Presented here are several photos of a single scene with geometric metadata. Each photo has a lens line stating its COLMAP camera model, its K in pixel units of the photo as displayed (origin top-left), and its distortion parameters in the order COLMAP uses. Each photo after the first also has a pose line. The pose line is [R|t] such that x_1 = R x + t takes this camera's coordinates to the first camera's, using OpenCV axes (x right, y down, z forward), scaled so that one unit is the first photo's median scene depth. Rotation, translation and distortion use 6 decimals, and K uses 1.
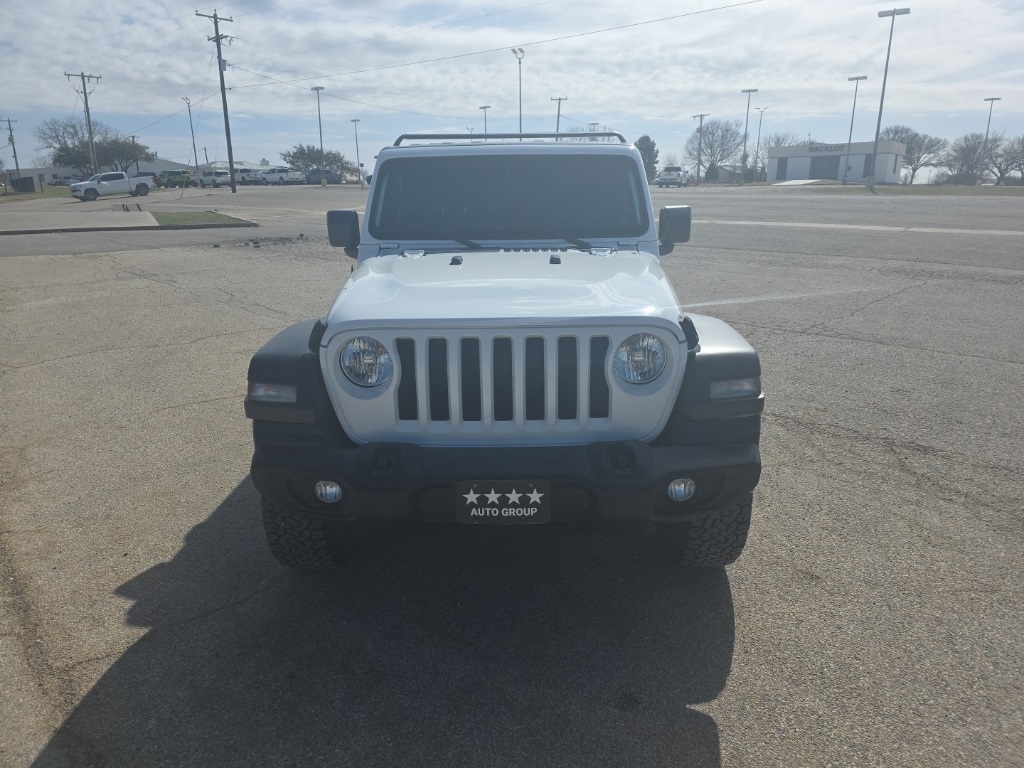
lens RADIAL K [[685.2, 0, 509.8], [0, 685.2, 387.9], [0, 0, 1]] dist [0.062288, -0.054724]
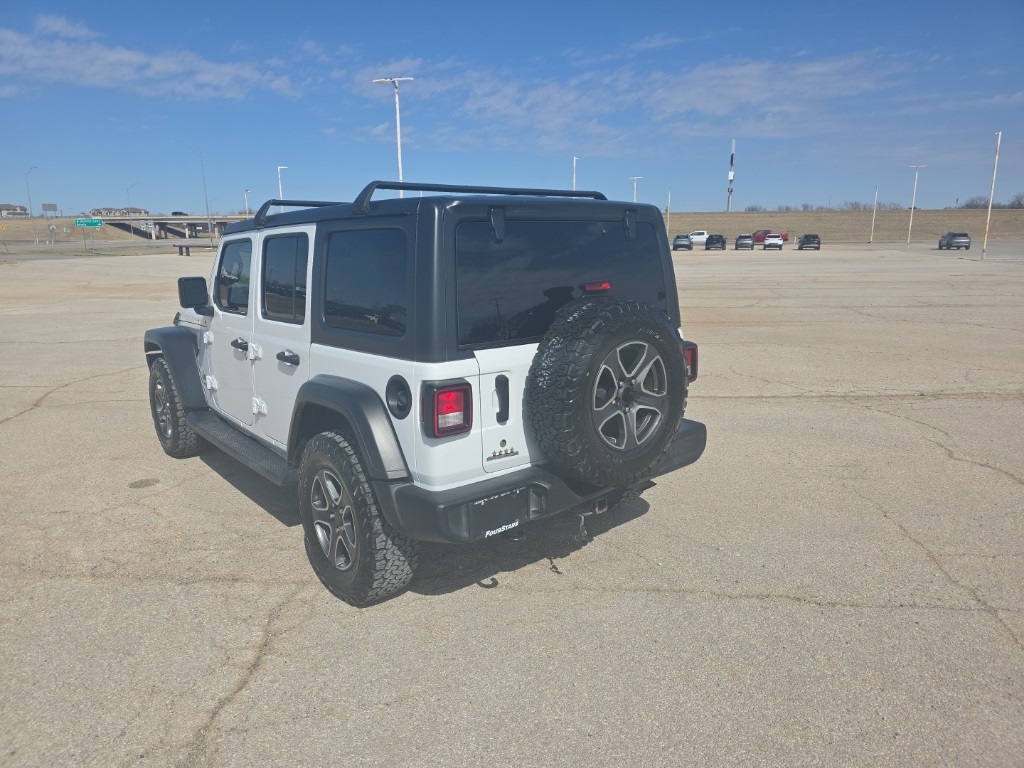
lens RADIAL K [[685.2, 0, 509.8], [0, 685.2, 384.6], [0, 0, 1]] dist [0.062288, -0.054724]
pose [[-0.762784, 0.154556, -0.627912, 0.677789], [-0.155073, 0.898963, 0.409656, -0.763237], [0.627784, 0.409851, -0.661747, 2.501060]]
